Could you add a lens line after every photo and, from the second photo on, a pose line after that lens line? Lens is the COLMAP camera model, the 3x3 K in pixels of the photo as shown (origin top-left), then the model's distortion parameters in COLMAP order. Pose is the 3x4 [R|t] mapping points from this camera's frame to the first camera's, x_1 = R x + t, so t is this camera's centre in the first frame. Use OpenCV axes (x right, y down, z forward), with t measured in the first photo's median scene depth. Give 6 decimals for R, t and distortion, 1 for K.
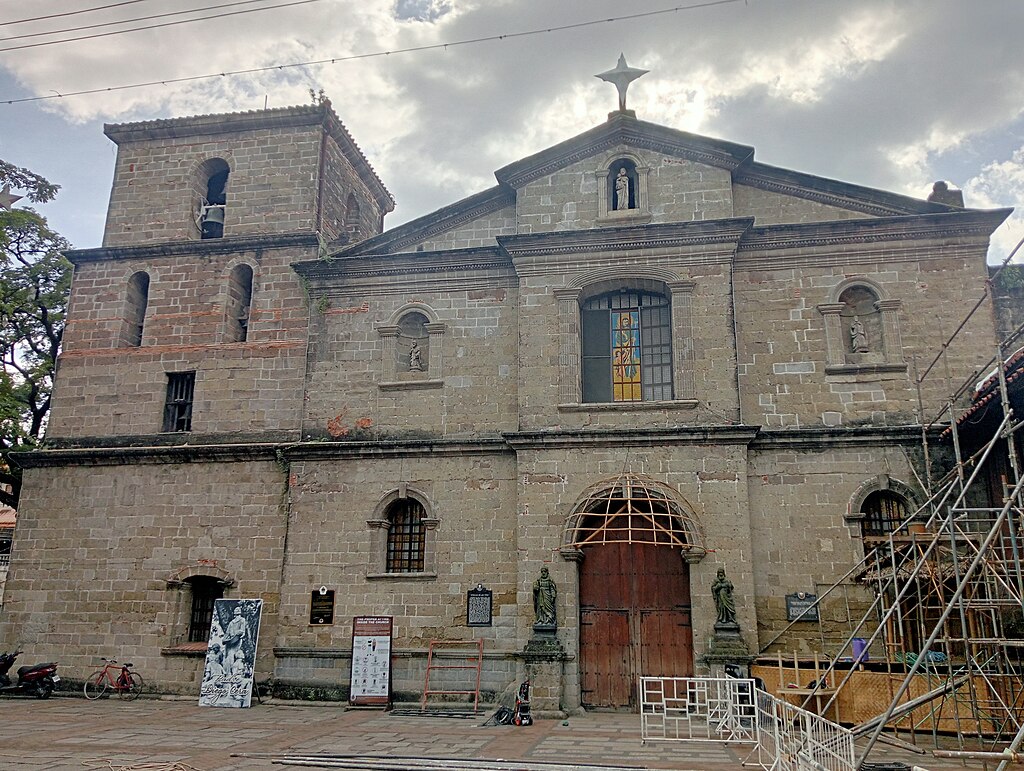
lens RADIAL K [[870.4, 0, 517.0], [0, 870.4, 381.0], [0, 0, 1]] dist [0.116225, -0.239618]
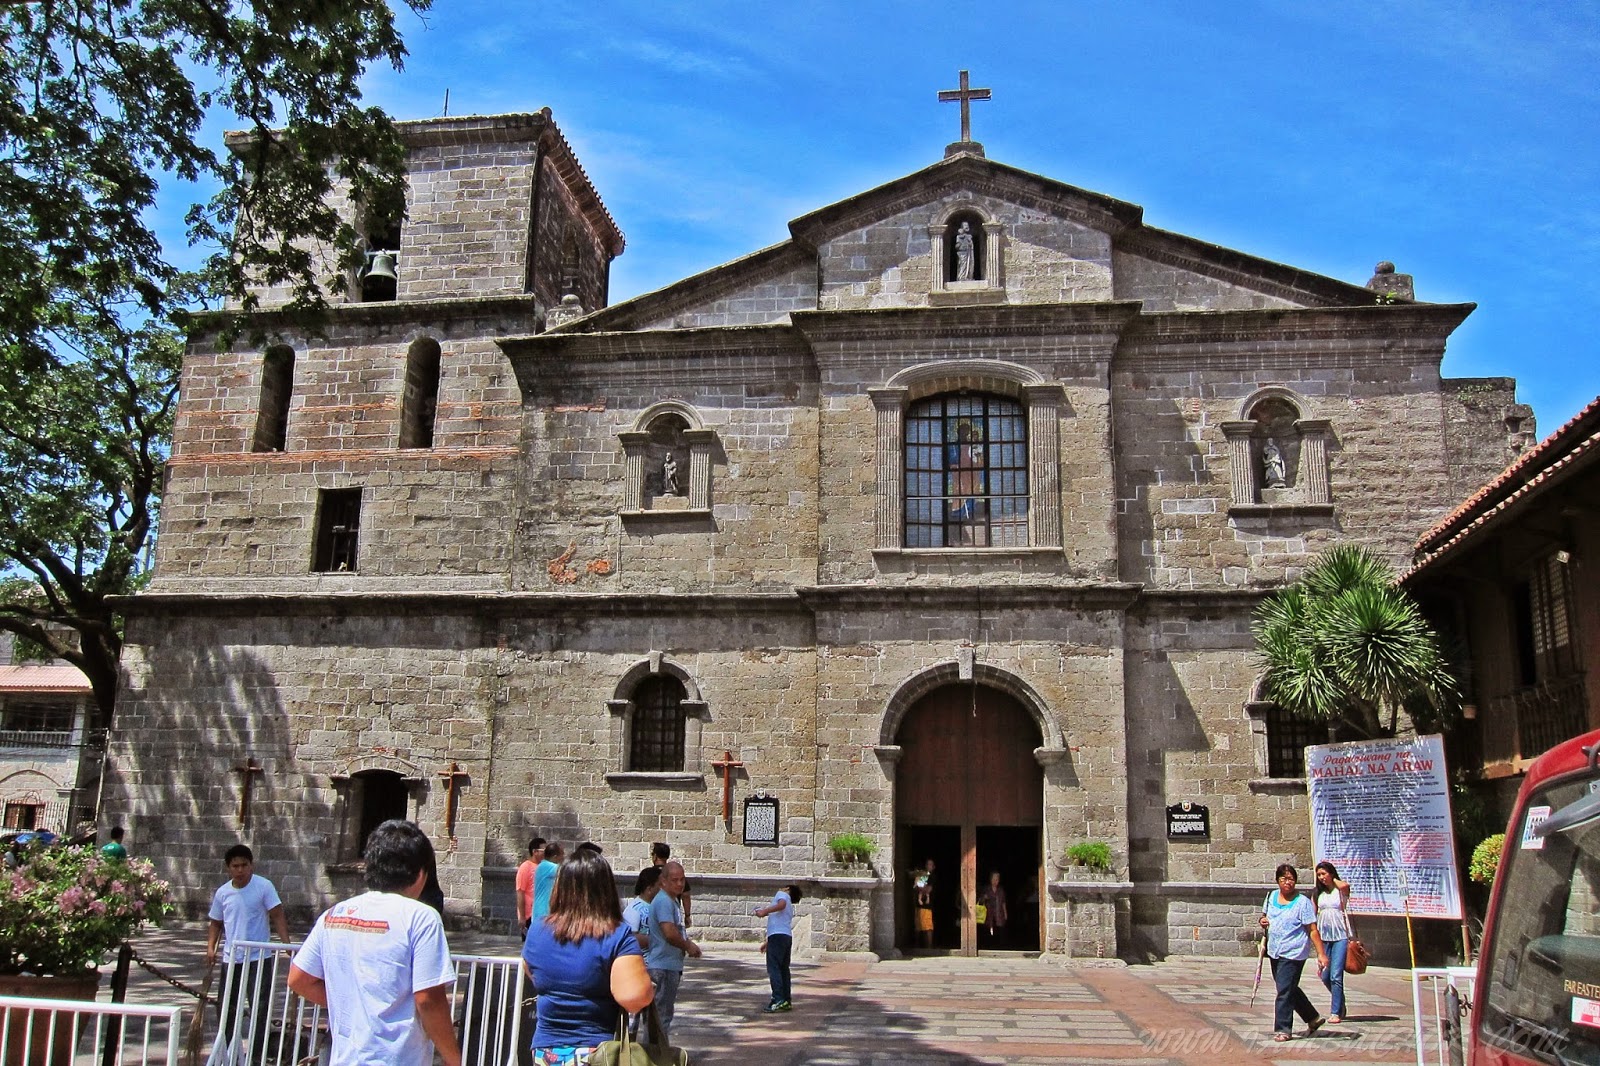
lens RADIAL K [[1379.8, 0, 798.9], [0, 1379.8, 536.7], [0, 0, 1]] dist [-0.052904, 0.017928]
pose [[0.998980, 0.020595, 0.040180, -0.056529], [-0.022388, 0.998750, 0.044696, -0.031238], [-0.039209, -0.045550, 0.998192, -0.140466]]
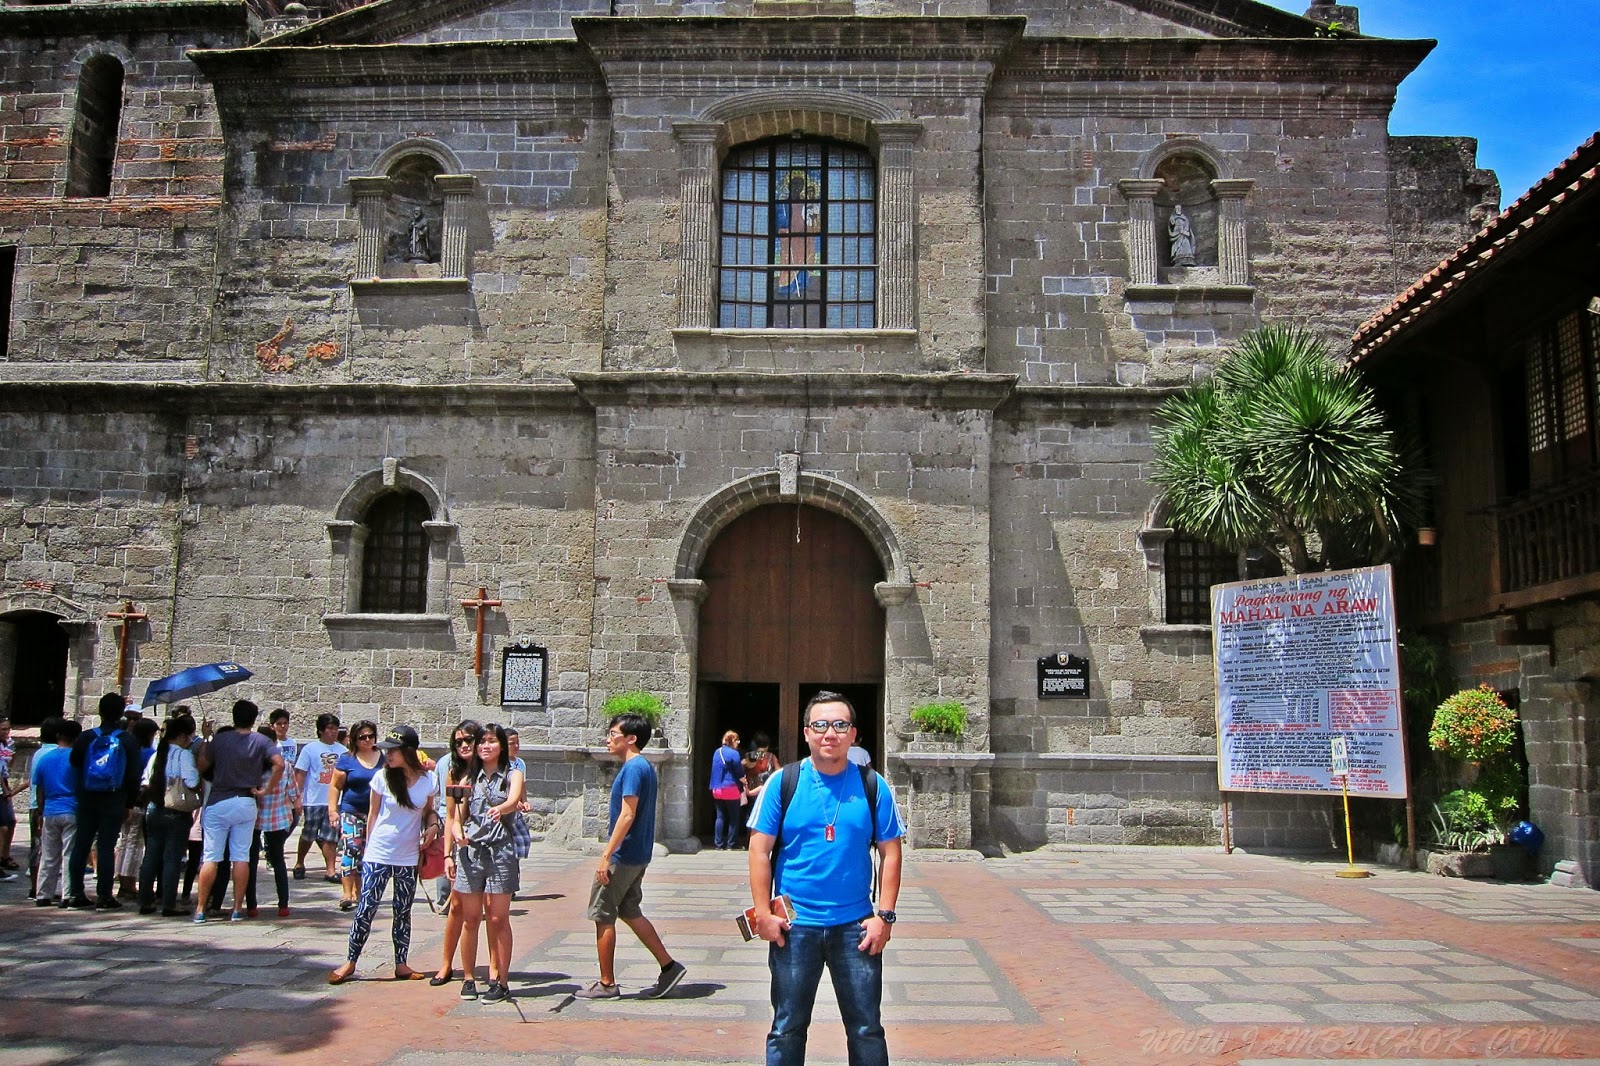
lens RADIAL K [[1371.9, 0, 800.0], [0, 1371.9, 533.0], [0, 0, 1]] dist [-0.056458, 0.006721]
pose [[0.989953, 0.028384, 0.138519, 0.008632], [-0.045913, 0.991089, 0.125038, 0.040172], [-0.133736, -0.130142, 0.982435, 0.093010]]
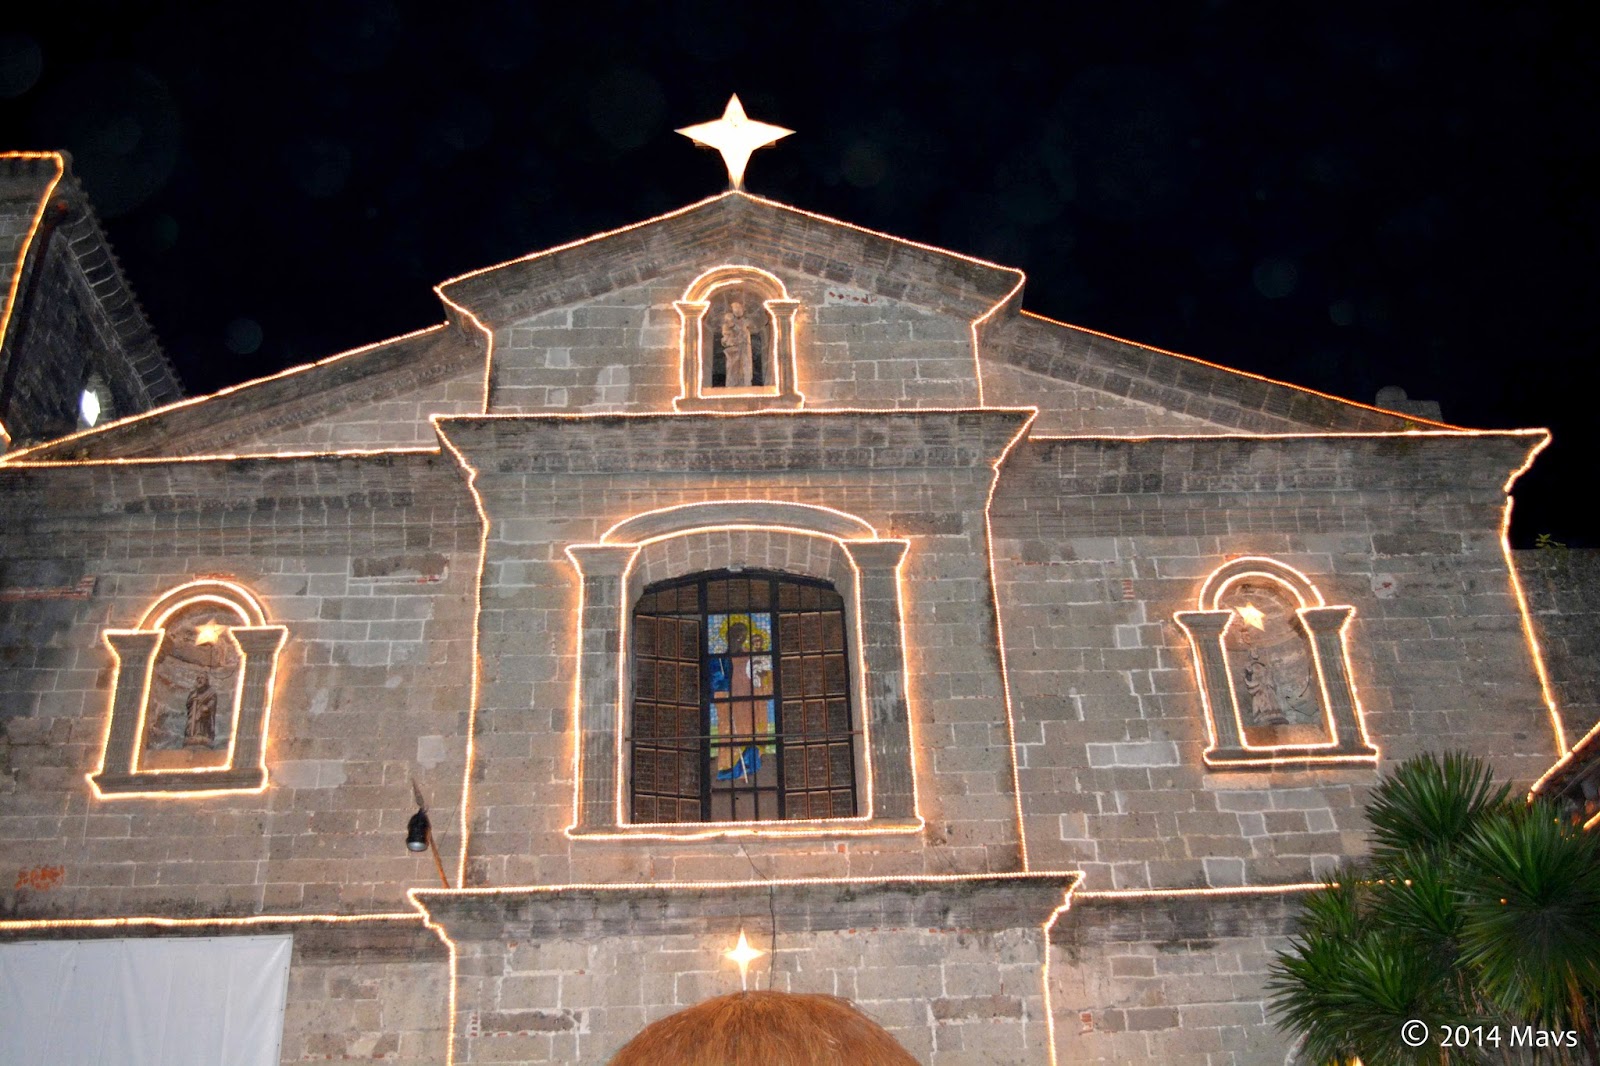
lens RADIAL K [[1639.6, 0, 800.0], [0, 1639.6, 533.0], [0, 0, 1]] dist [-0.054209, 0.004206]
pose [[0.977928, 0.063837, 0.198950, -0.004952], [-0.010179, 0.965609, -0.259801, 0.081657], [-0.208693, 0.252042, 0.944946, 0.242026]]
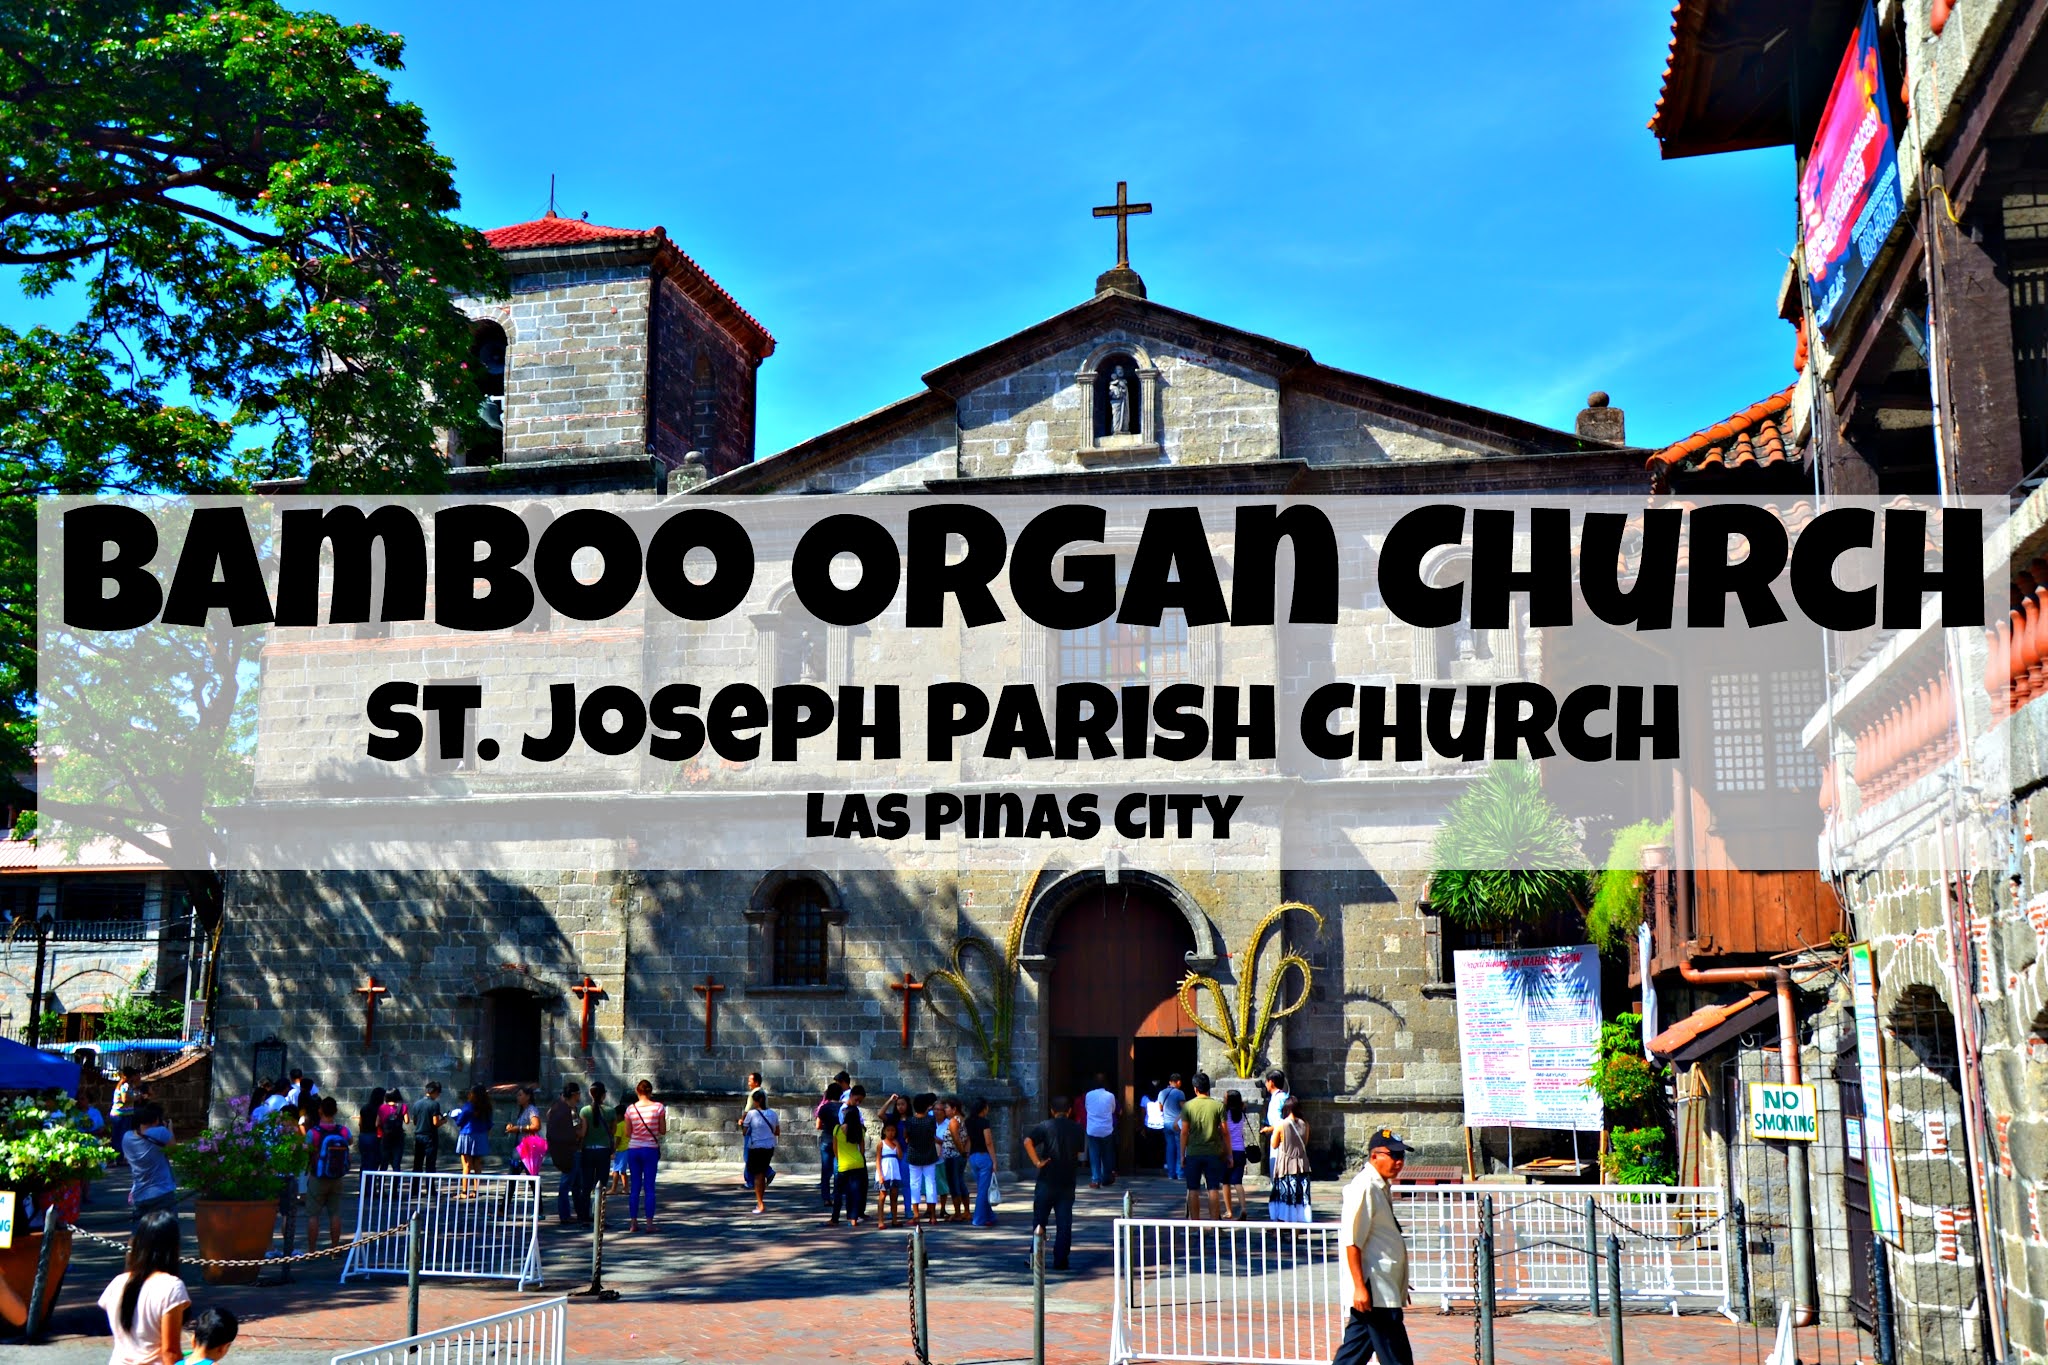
lens RADIAL K [[2232.8, 0, 1024.0], [0, 2232.8, 682.5], [0, 0, 1]] dist [-0.015984, 0.002610]
pose [[0.998826, -0.014671, -0.046167, 0.122676], [0.019946, 0.993053, 0.115962, -0.202570], [0.044145, -0.116746, 0.992180, -0.657122]]
